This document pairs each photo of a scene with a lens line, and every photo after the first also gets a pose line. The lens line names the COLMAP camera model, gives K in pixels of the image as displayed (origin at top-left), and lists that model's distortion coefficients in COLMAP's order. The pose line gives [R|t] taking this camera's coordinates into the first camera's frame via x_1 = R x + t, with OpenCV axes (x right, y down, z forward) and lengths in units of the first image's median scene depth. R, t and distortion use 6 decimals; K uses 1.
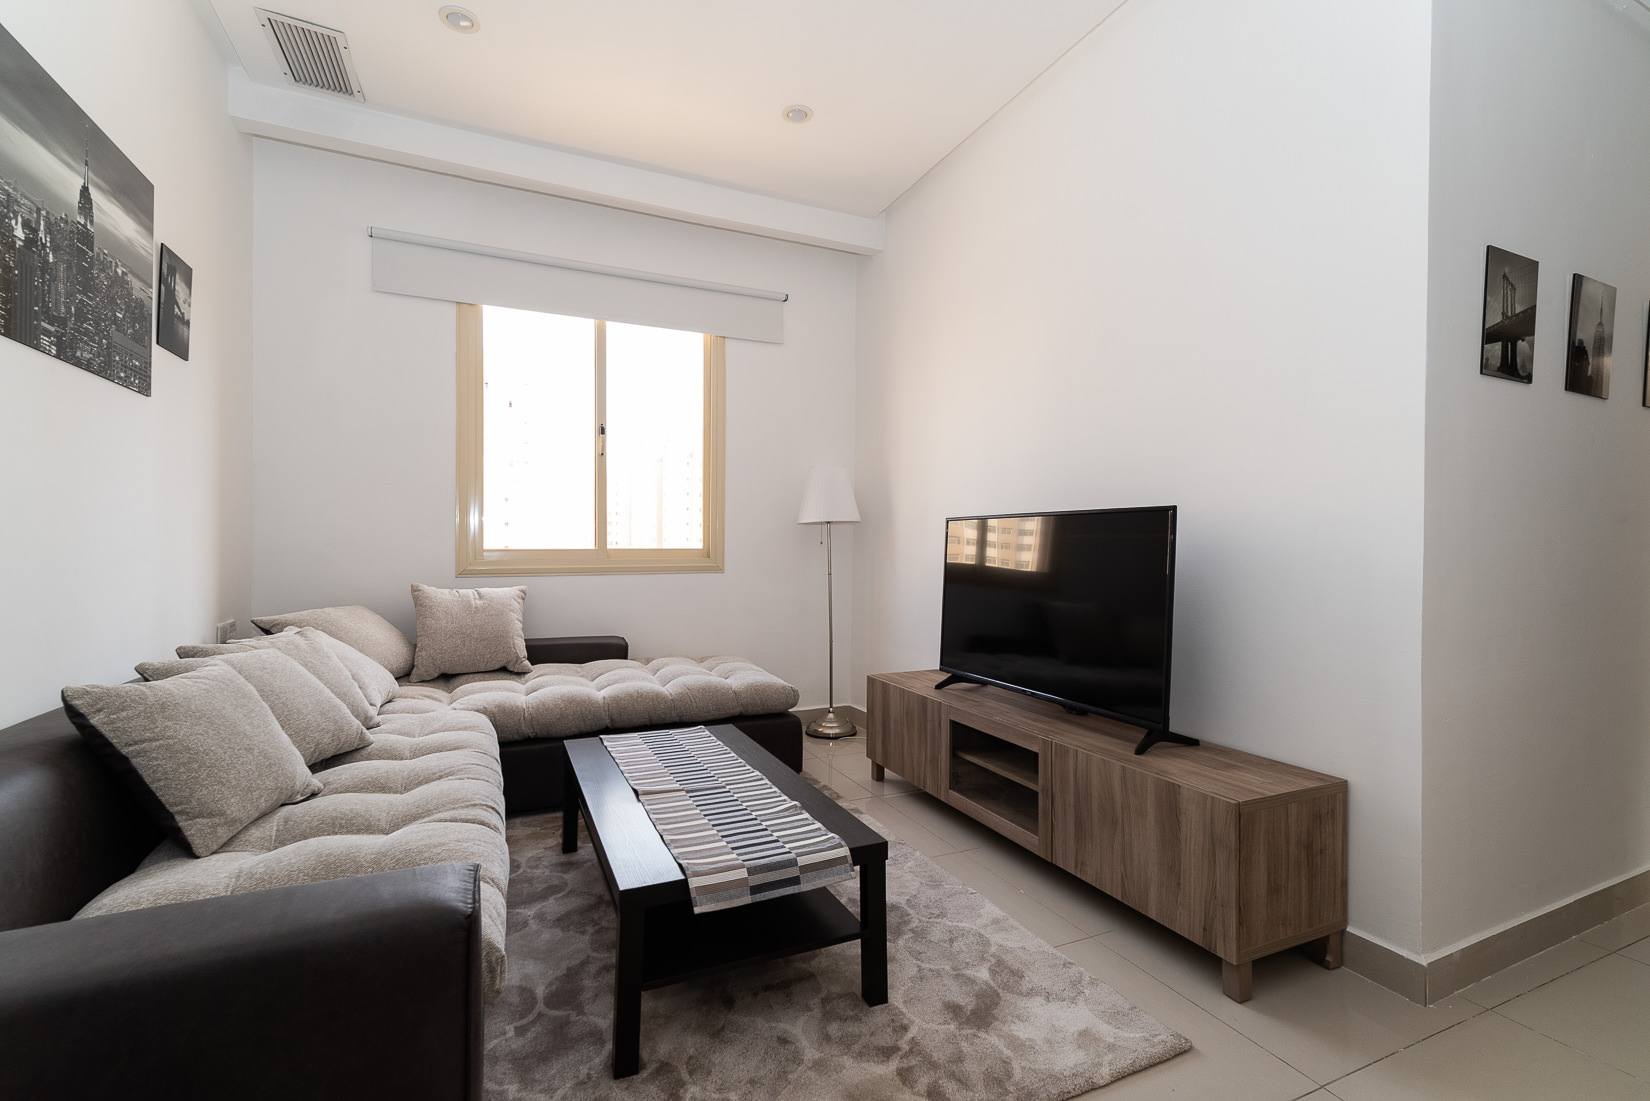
lens RADIAL K [[723.0, 0, 823.3], [0, 723.0, 546.6], [0, 0, 1]] dist [0.018102, 0.000408]
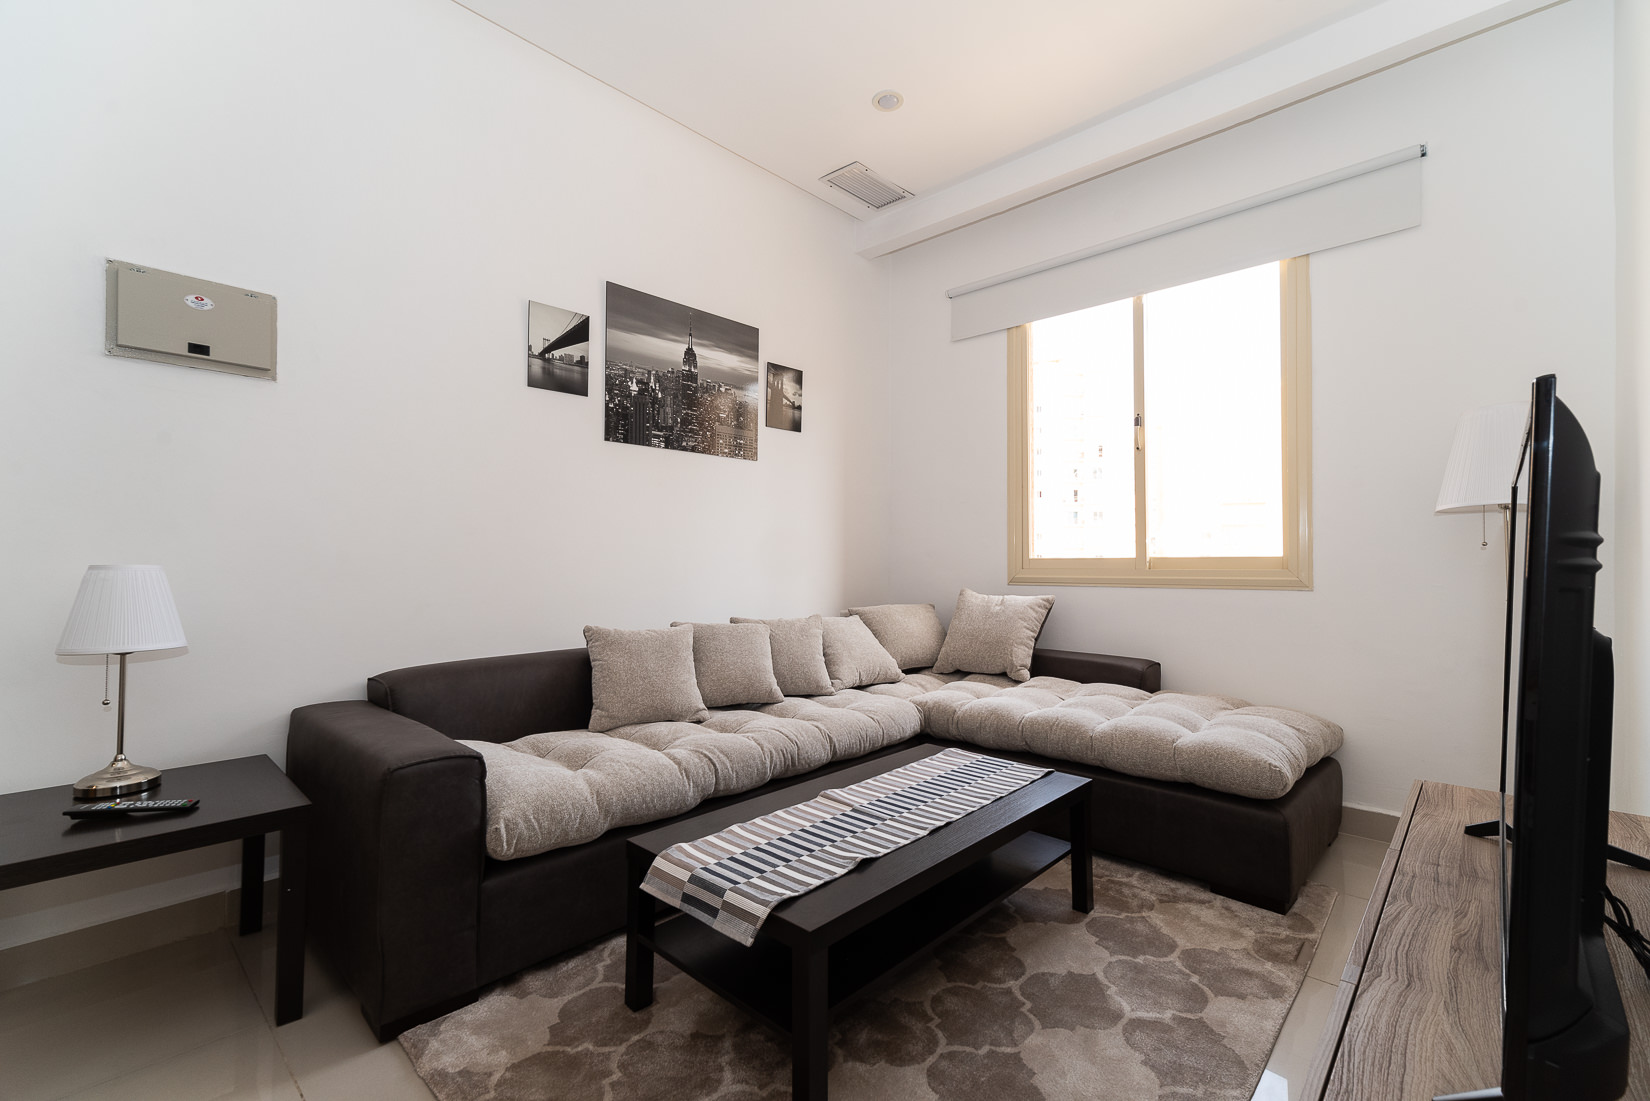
lens RADIAL K [[723.0, 0, 823.3], [0, 723.0, 546.6], [0, 0, 1]] dist [0.018102, 0.000408]
pose [[0.387325, -0.020930, -0.921706, 0.611561], [-0.003160, 0.999706, -0.024029, 0.020982], [0.921938, 0.012220, 0.387145, 0.553493]]
